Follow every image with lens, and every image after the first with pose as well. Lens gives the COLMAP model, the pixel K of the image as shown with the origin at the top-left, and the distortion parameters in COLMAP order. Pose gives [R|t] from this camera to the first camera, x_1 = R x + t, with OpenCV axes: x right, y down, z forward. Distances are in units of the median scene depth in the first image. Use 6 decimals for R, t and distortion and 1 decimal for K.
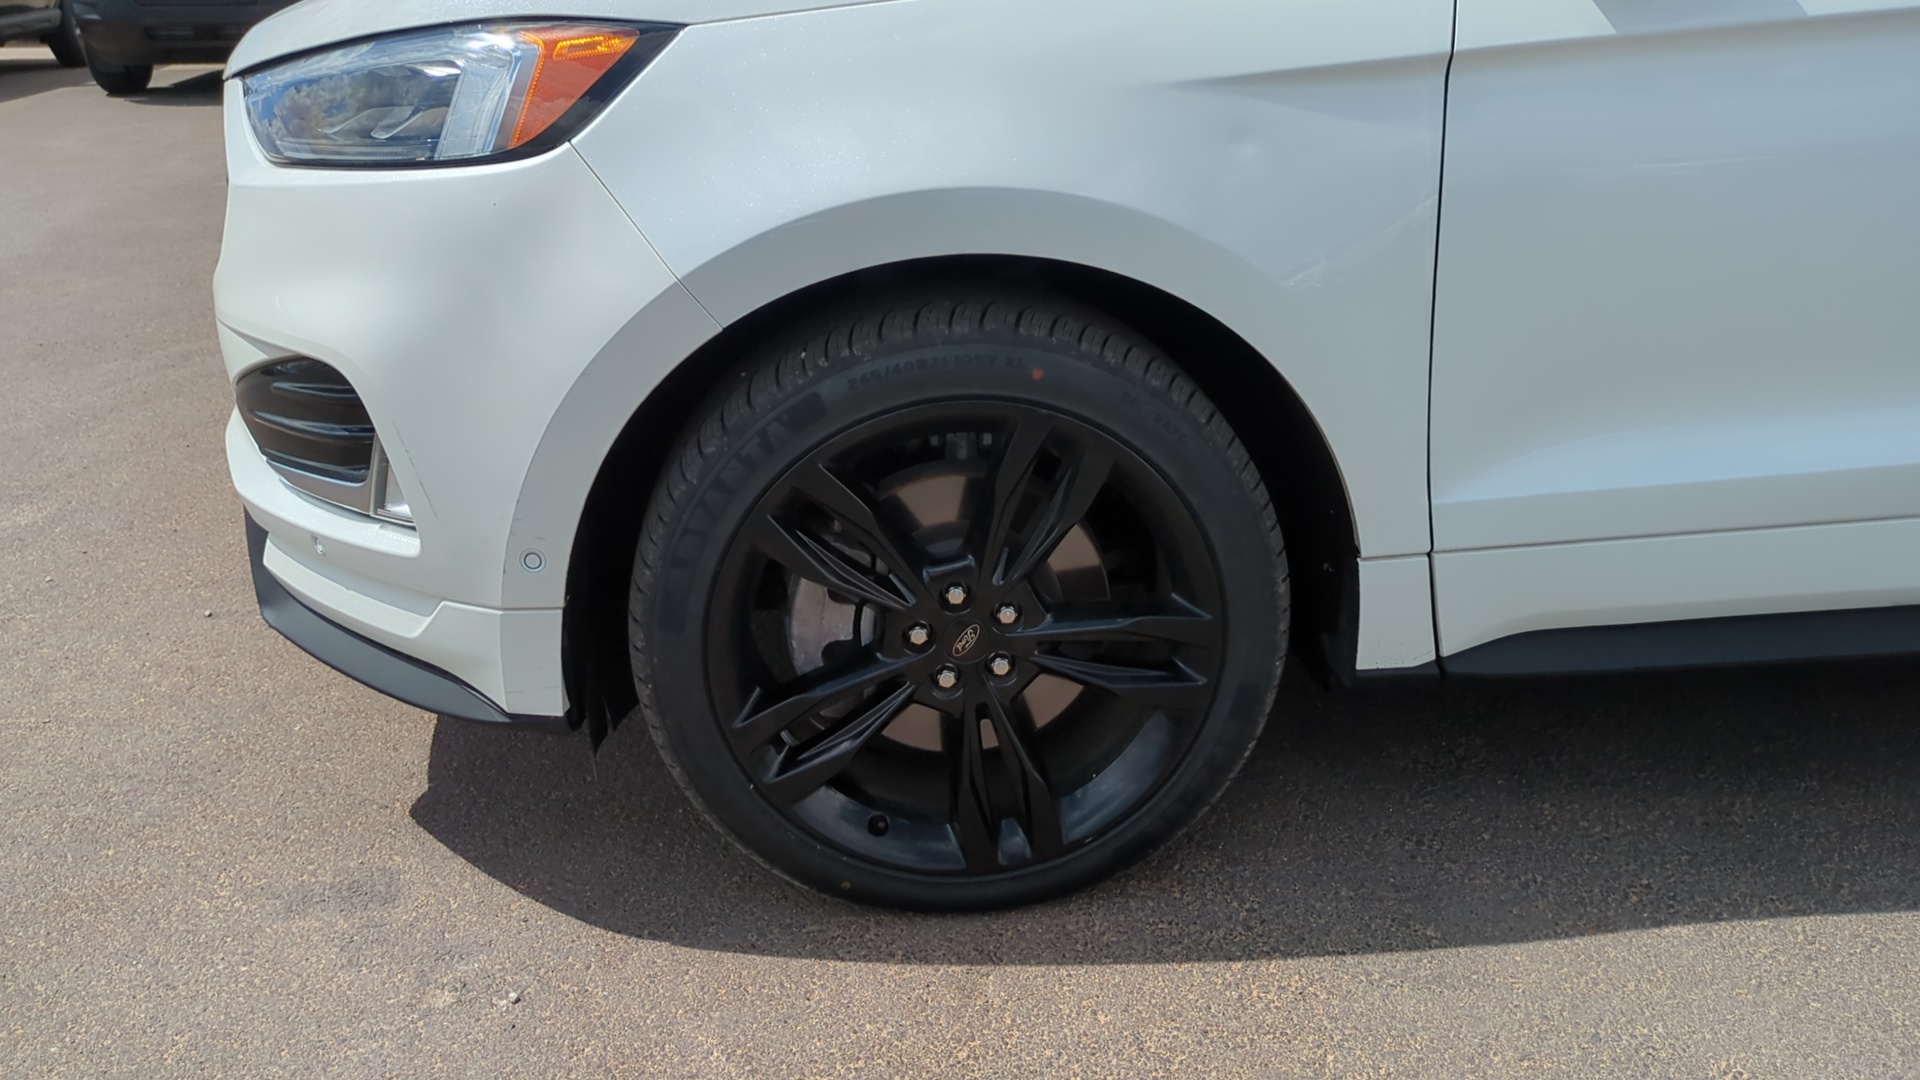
lens RADIAL K [[1673.9, 0, 962.9], [0, 1673.9, 549.3], [0, 0, 1]] dist [0.063064, -0.070170]
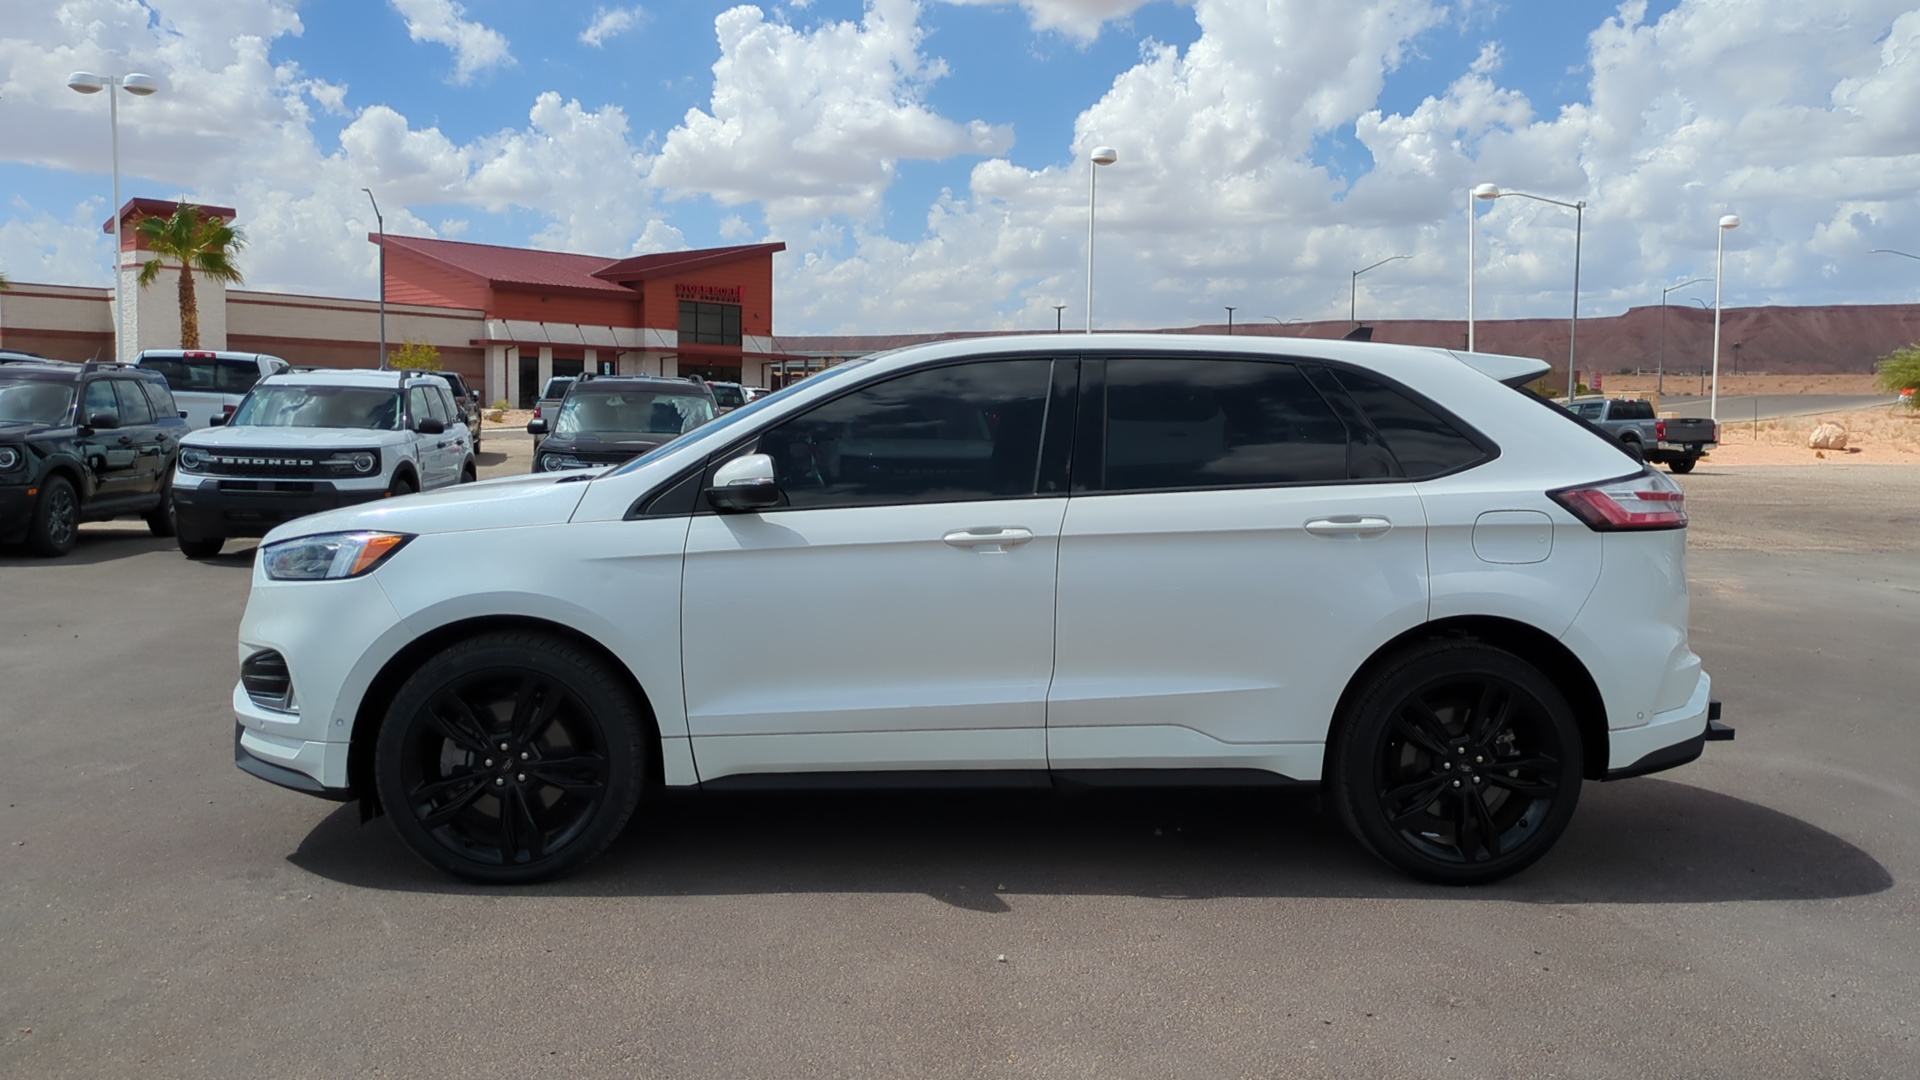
lens RADIAL K [[1652.9, 0, 964.2], [0, 1652.9, 530.4], [0, 0, 1]] dist [0.065982, -0.071460]
pose [[0.999363, 0.033117, -0.013282, 0.717544], [-0.035551, 0.955855, -0.291682, 0.425415], [0.003036, 0.291968, 0.956423, -1.529107]]
